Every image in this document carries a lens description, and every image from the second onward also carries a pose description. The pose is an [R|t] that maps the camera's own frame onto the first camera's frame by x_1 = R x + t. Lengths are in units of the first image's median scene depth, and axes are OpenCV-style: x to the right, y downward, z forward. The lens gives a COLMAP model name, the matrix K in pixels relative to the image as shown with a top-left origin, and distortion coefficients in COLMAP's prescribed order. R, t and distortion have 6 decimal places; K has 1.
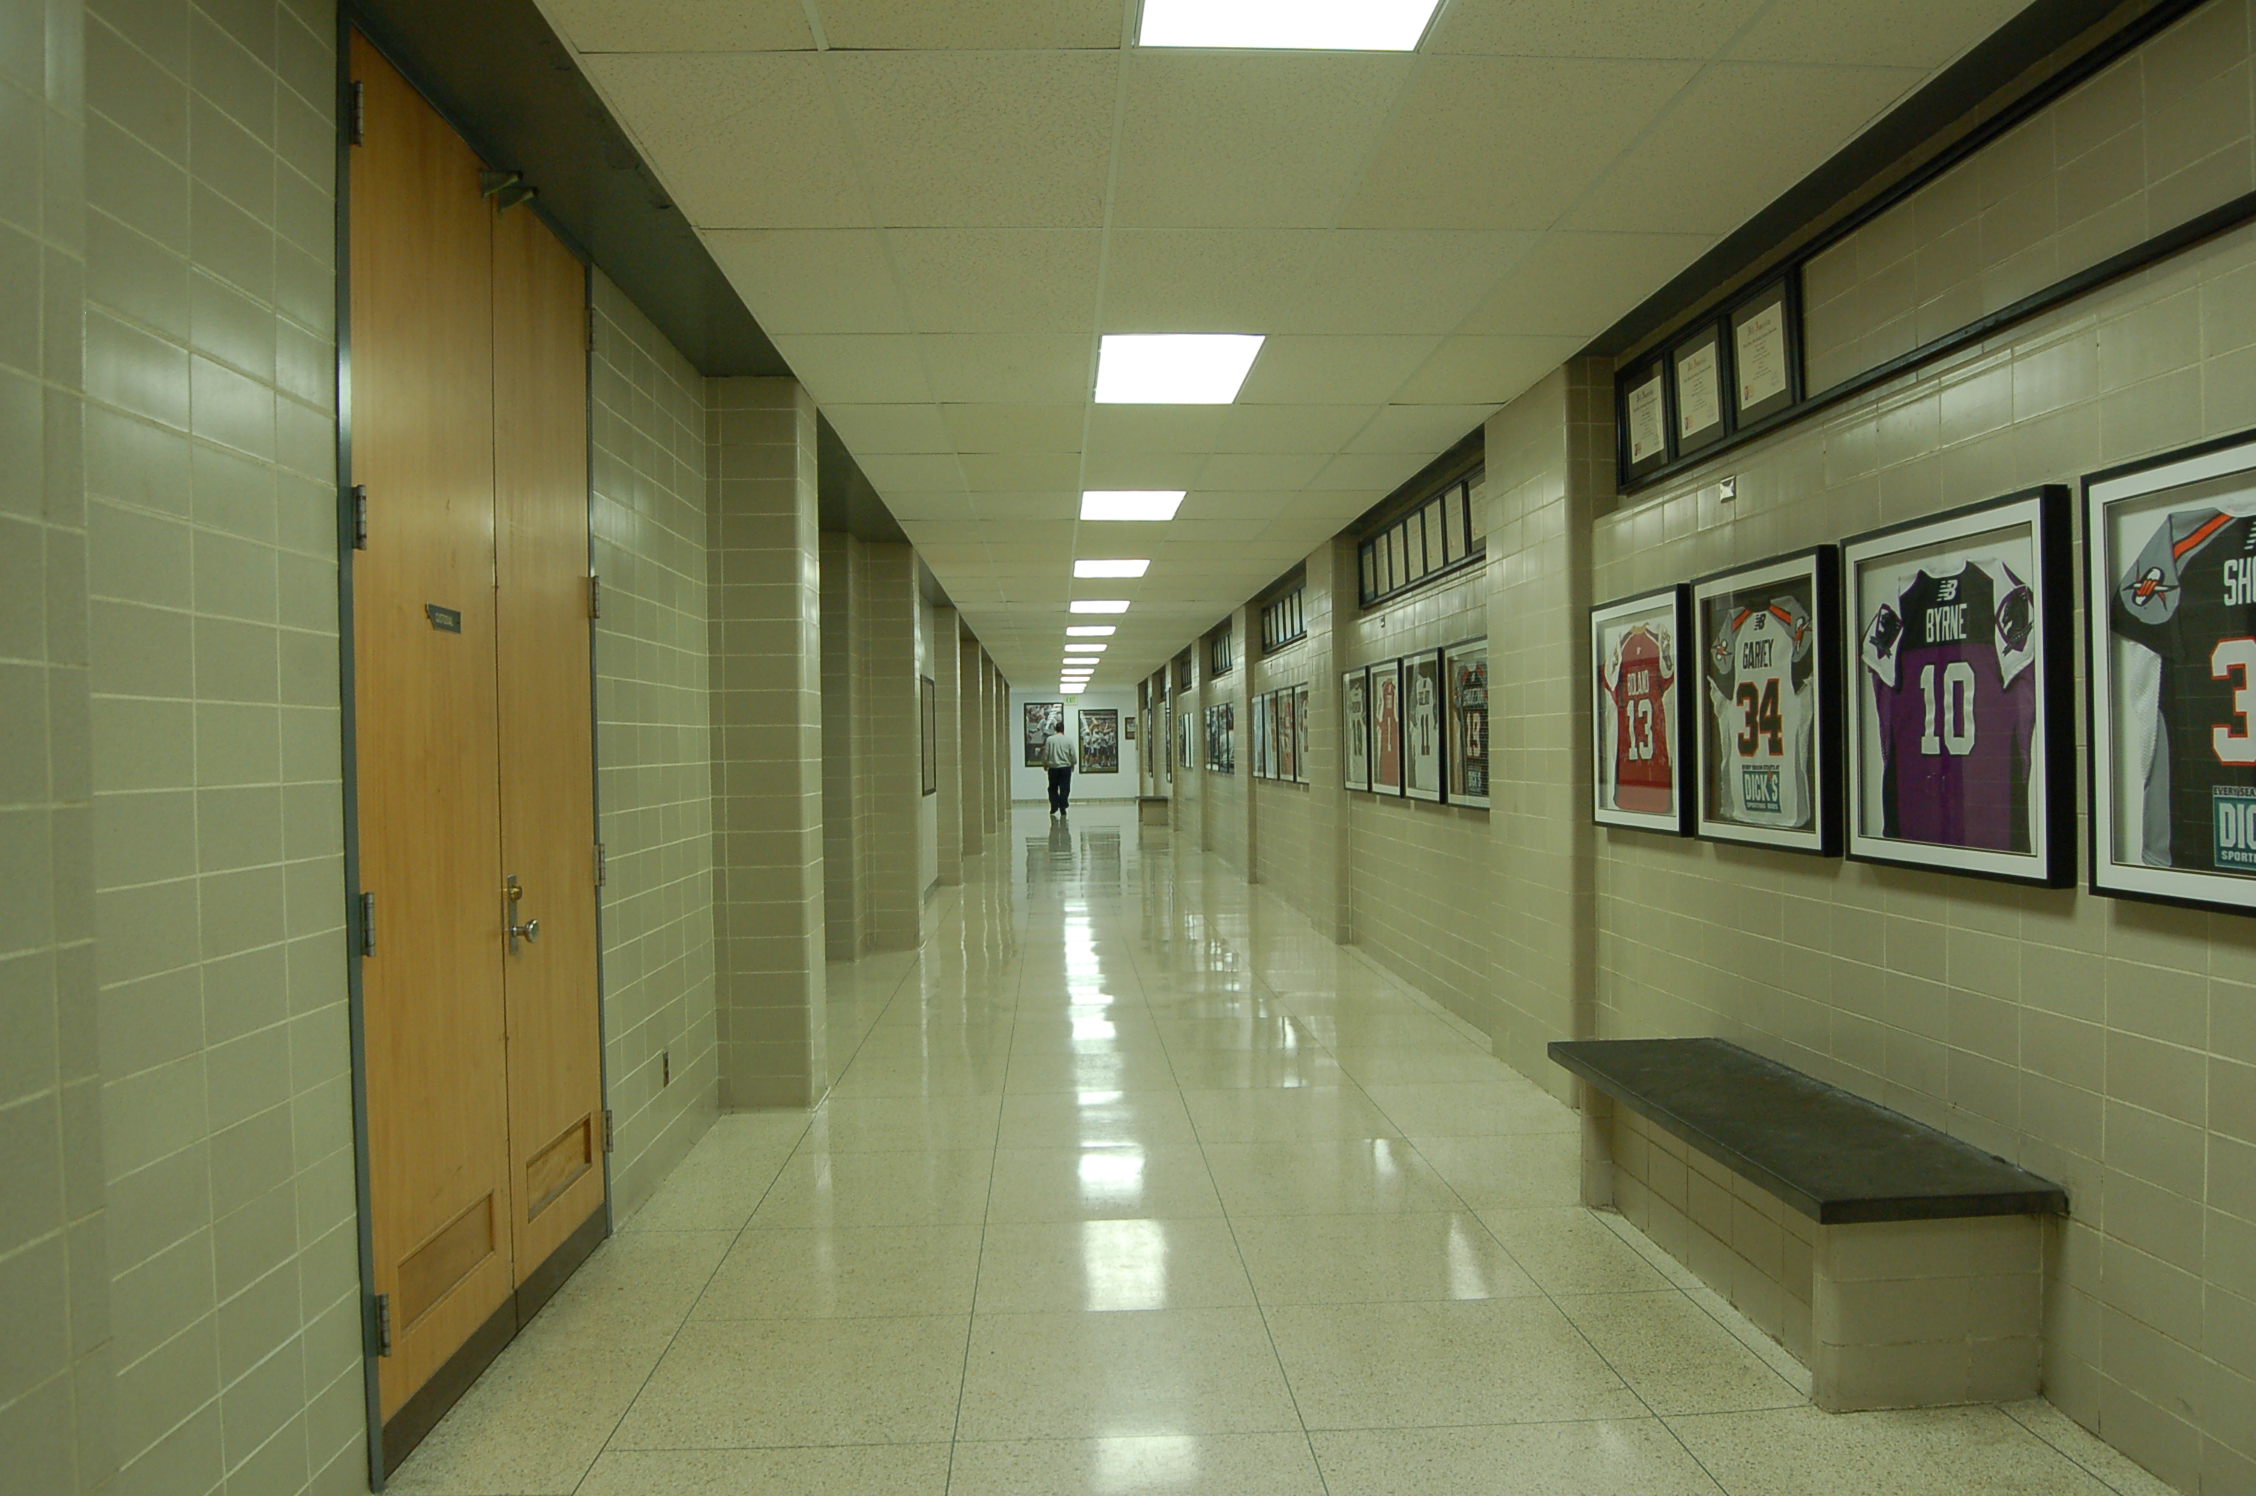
lens RADIAL K [[1723.9, 0, 1128.0], [0, 1723.9, 748.0], [0, 0, 1]] dist [-0.063961, -0.001489]
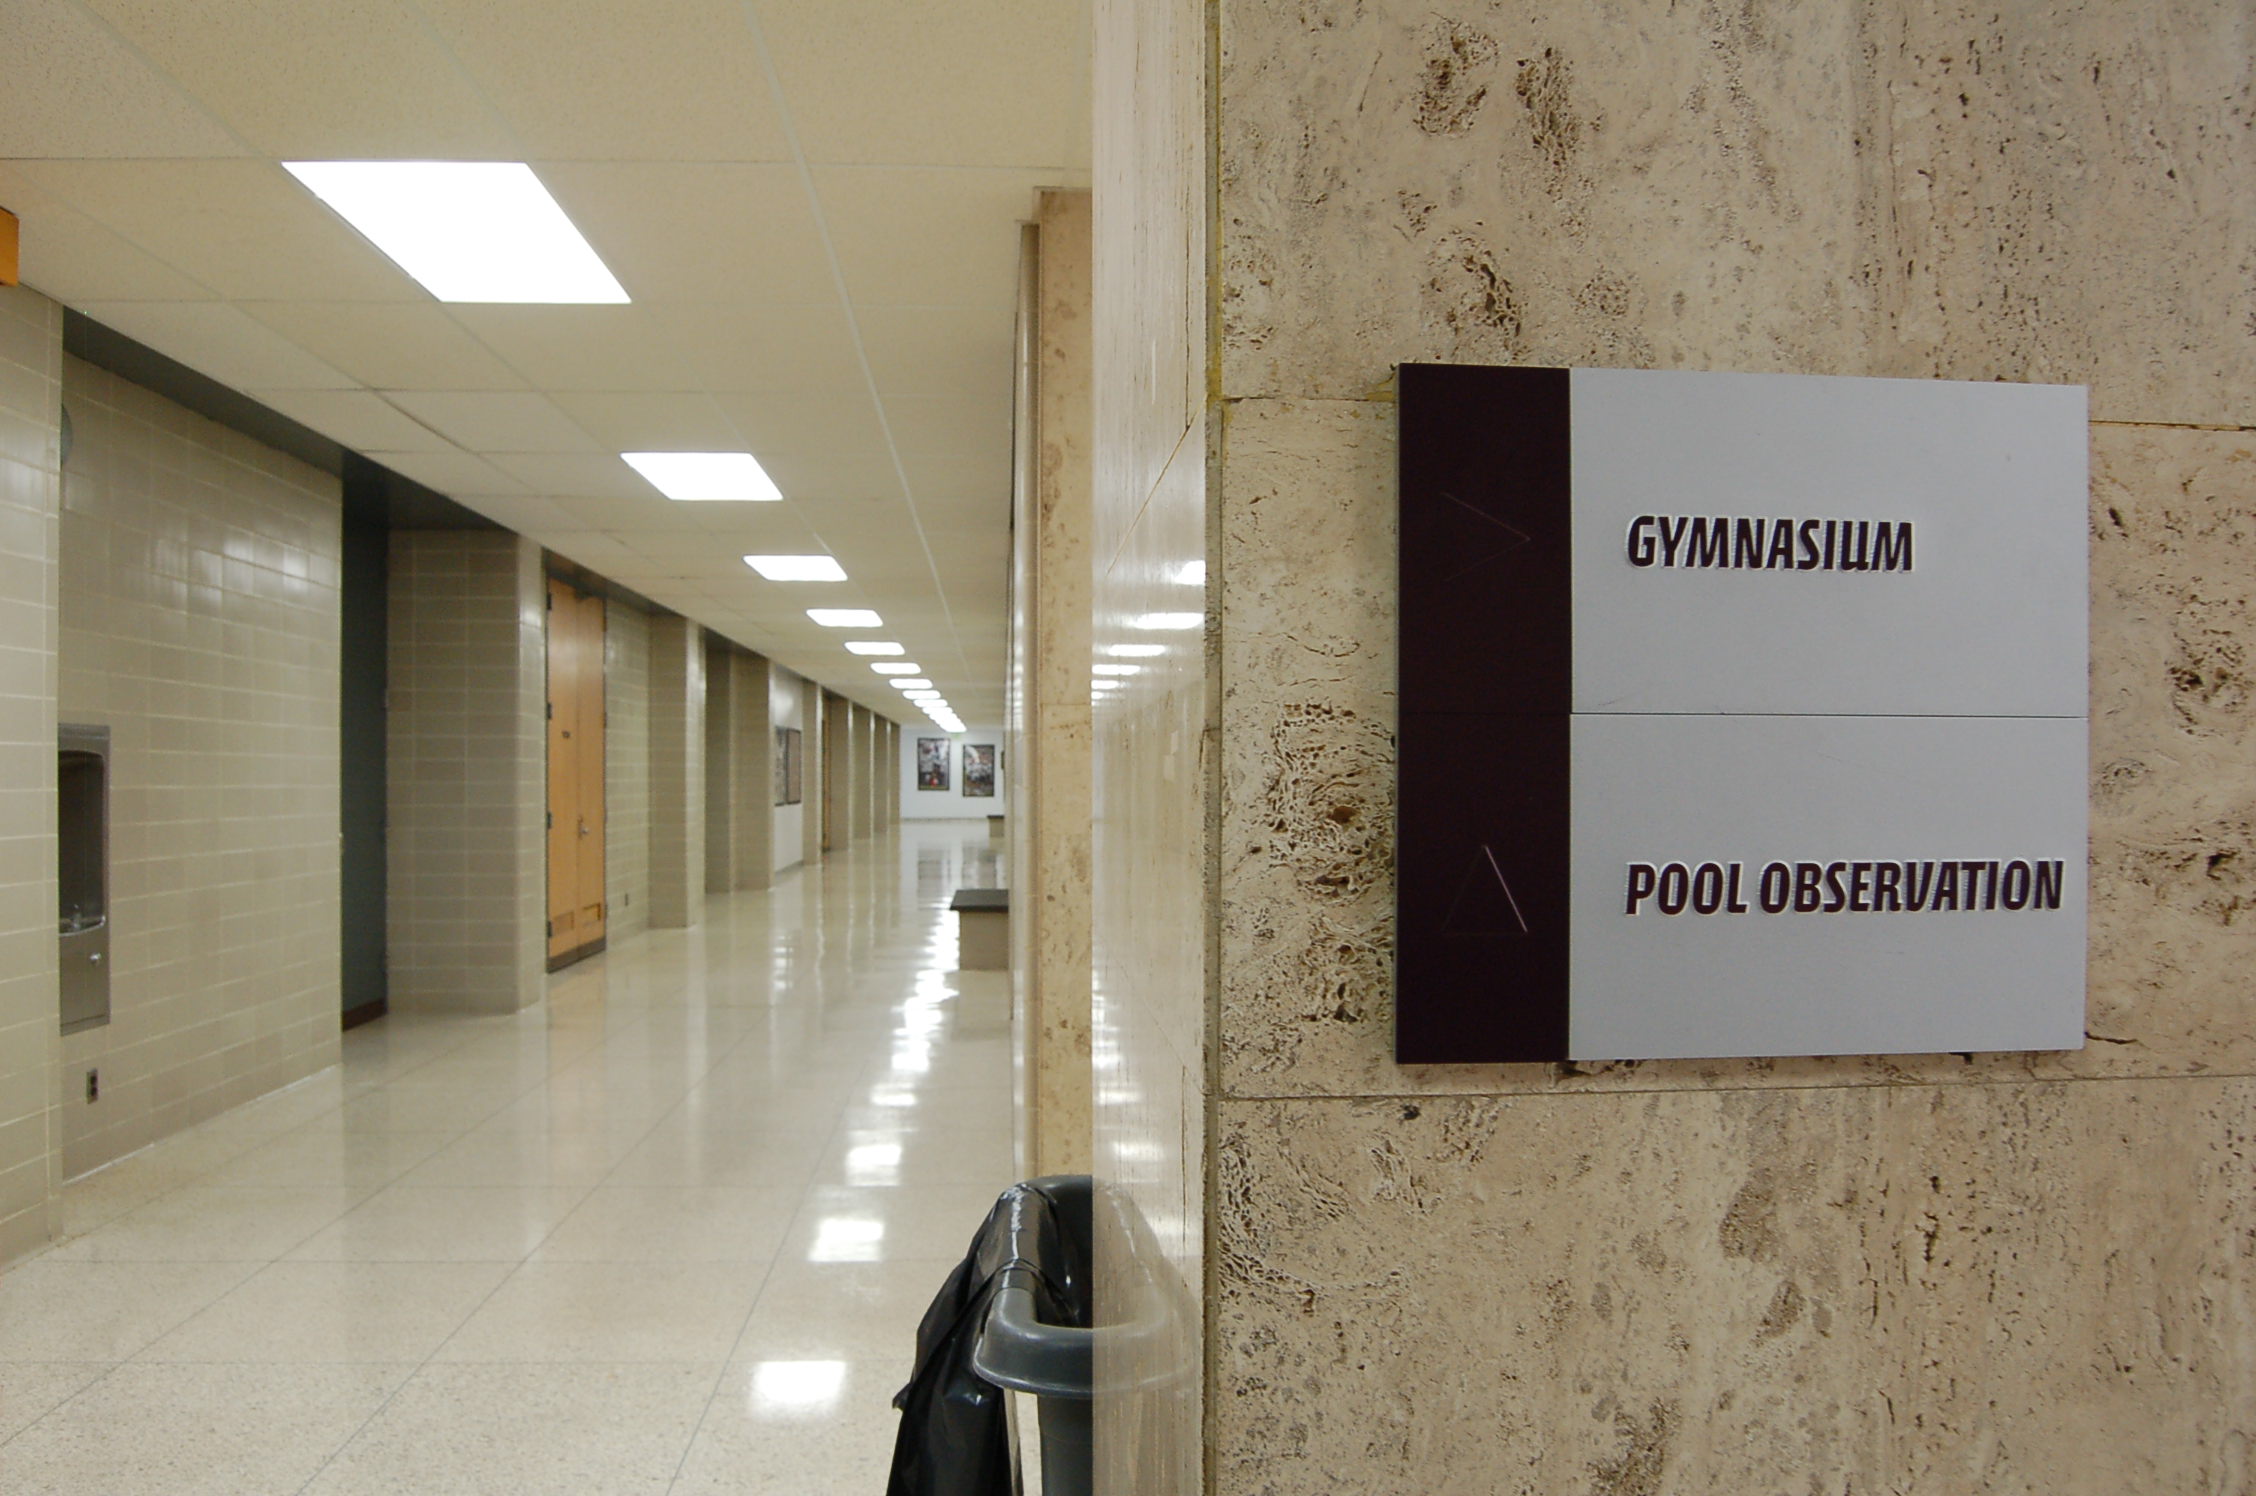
lens RADIAL K [[1723.9, 0, 1128.0], [0, 1723.9, 748.0], [0, 0, 1]] dist [-0.063961, -0.001489]
pose [[0.999475, 0.017939, 0.026997, 0.303086], [-0.017482, 0.999702, -0.017065, -0.005608], [-0.027295, 0.016584, 0.999490, -1.184108]]
